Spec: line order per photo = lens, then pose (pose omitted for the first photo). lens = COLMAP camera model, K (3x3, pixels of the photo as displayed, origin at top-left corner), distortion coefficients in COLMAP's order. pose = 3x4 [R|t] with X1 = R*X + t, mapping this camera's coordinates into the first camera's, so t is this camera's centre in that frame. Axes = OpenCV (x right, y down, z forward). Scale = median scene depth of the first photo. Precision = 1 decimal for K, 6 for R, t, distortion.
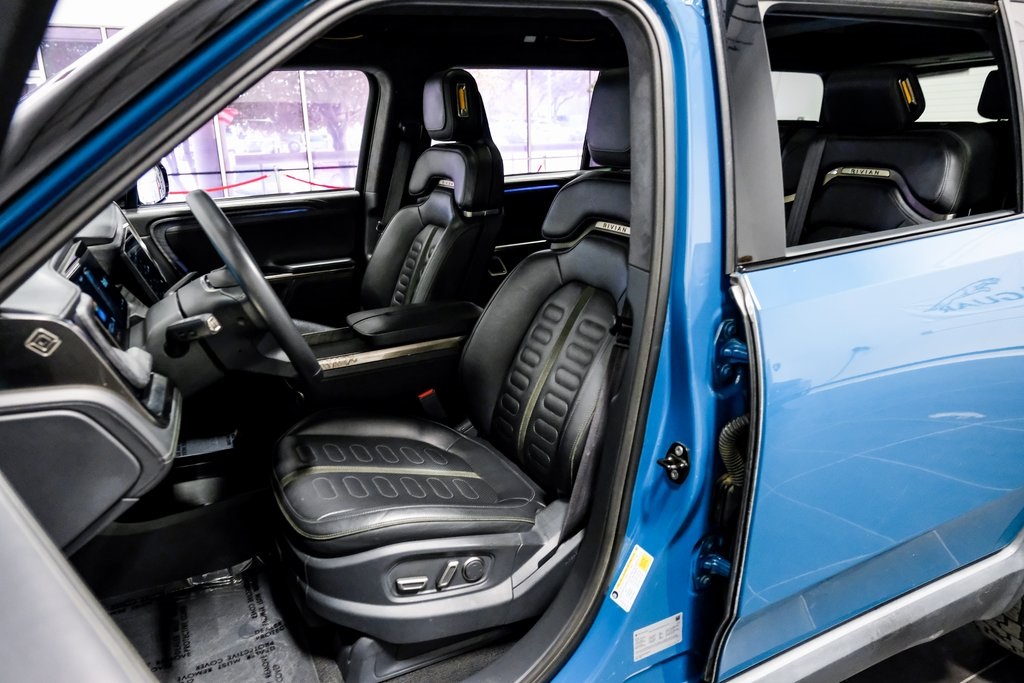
lens RADIAL K [[703.0, 0, 500.3], [0, 703.0, 337.8], [0, 0, 1]] dist [-0.026810, 0.015941]
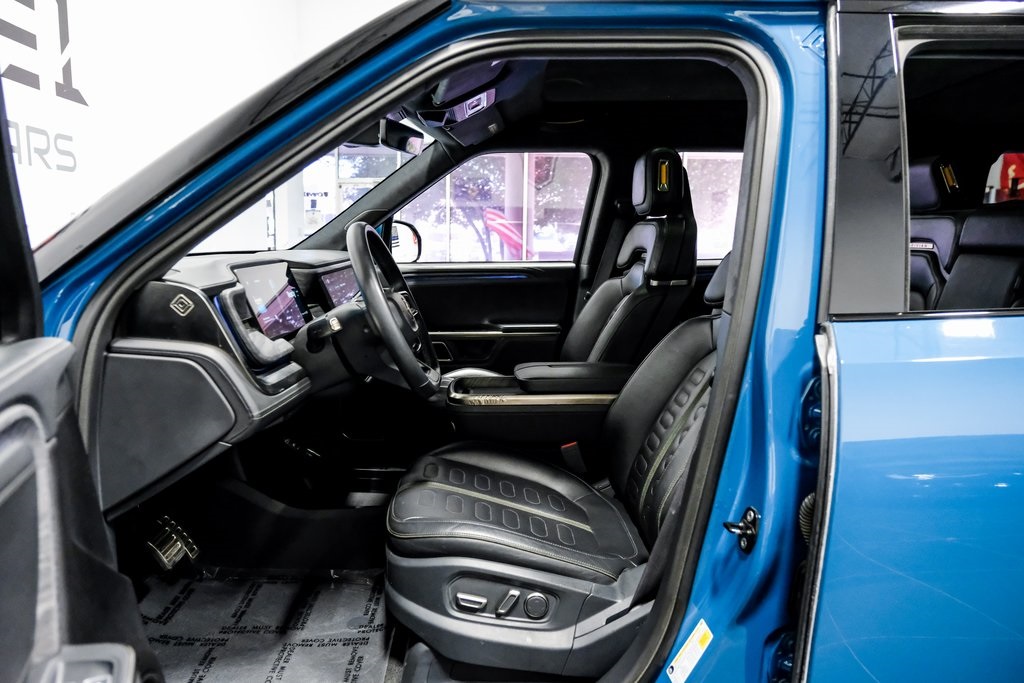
lens RADIAL K [[703.0, 0, 509.9], [0, 703.0, 339.3], [0, 0, 1]] dist [-0.026810, 0.015941]
pose [[0.909814, 0.093890, -0.404256, 0.279360], [-0.153188, 0.981263, -0.116861, 0.080856], [0.385709, 0.168249, 0.907150, 0.030626]]
